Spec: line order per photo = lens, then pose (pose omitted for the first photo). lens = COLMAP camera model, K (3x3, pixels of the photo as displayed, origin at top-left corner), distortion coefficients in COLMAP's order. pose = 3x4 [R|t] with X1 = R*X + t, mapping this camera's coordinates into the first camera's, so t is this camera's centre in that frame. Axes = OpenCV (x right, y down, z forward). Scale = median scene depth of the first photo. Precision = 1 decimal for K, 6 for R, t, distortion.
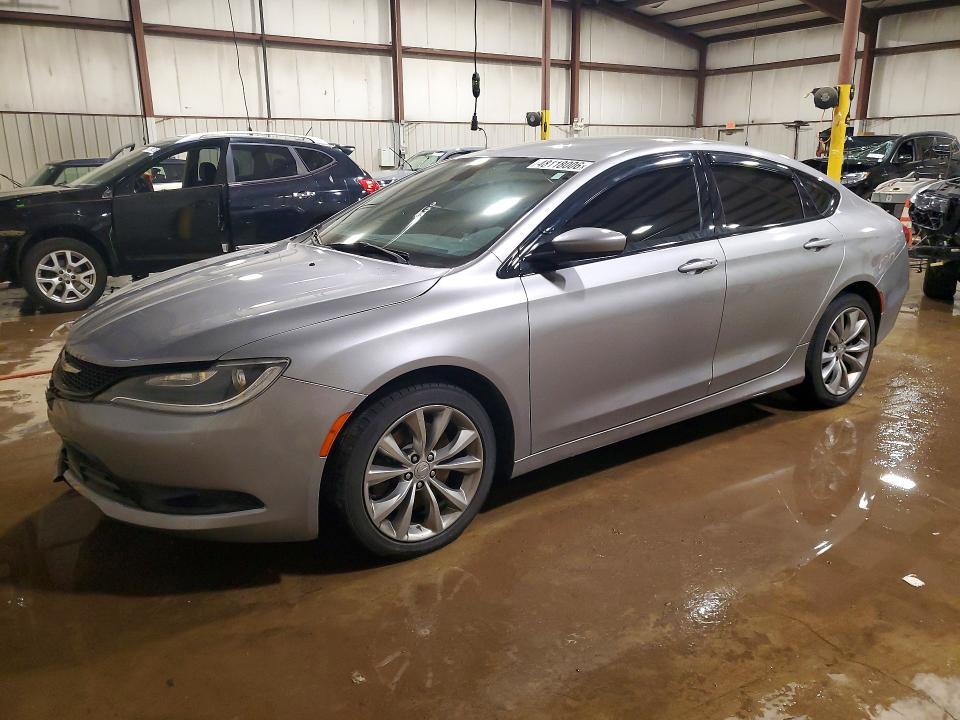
lens RADIAL K [[768.1, 0, 480.0], [0, 768.1, 360.0], [0, 0, 1]] dist [0.033695, -0.002033]
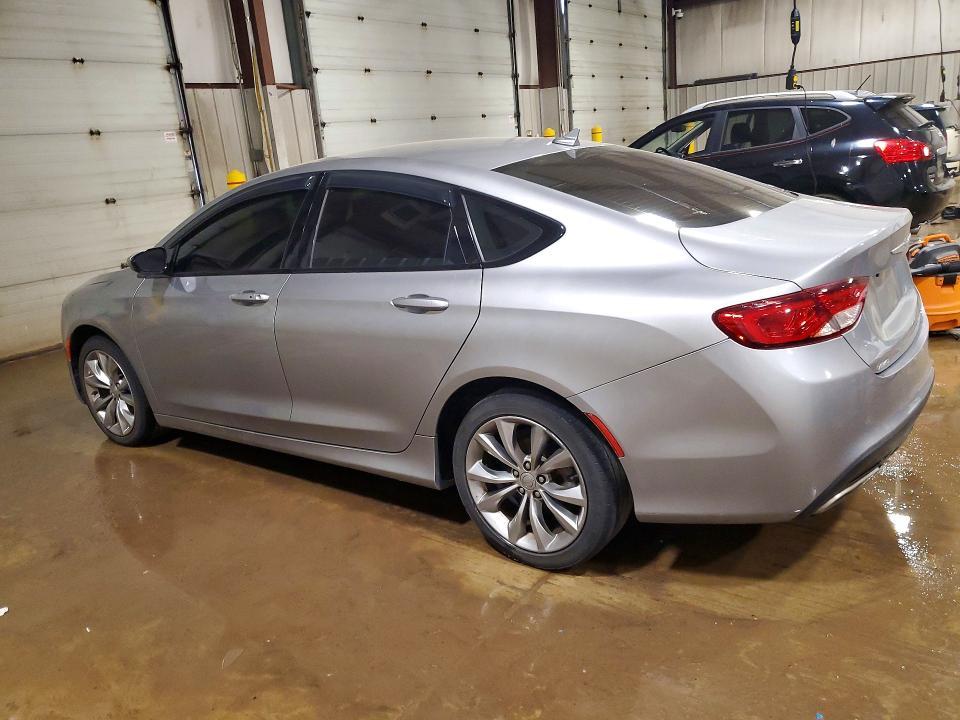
lens RADIAL K [[768.1, 0, 480.0], [0, 768.1, 360.0], [0, 0, 1]] dist [0.033695, -0.002033]
pose [[0.299145, 0.244440, -0.922367, 1.065100], [-0.160780, 0.965723, 0.203785, -0.241038], [0.940565, 0.087337, 0.328192, 0.795199]]
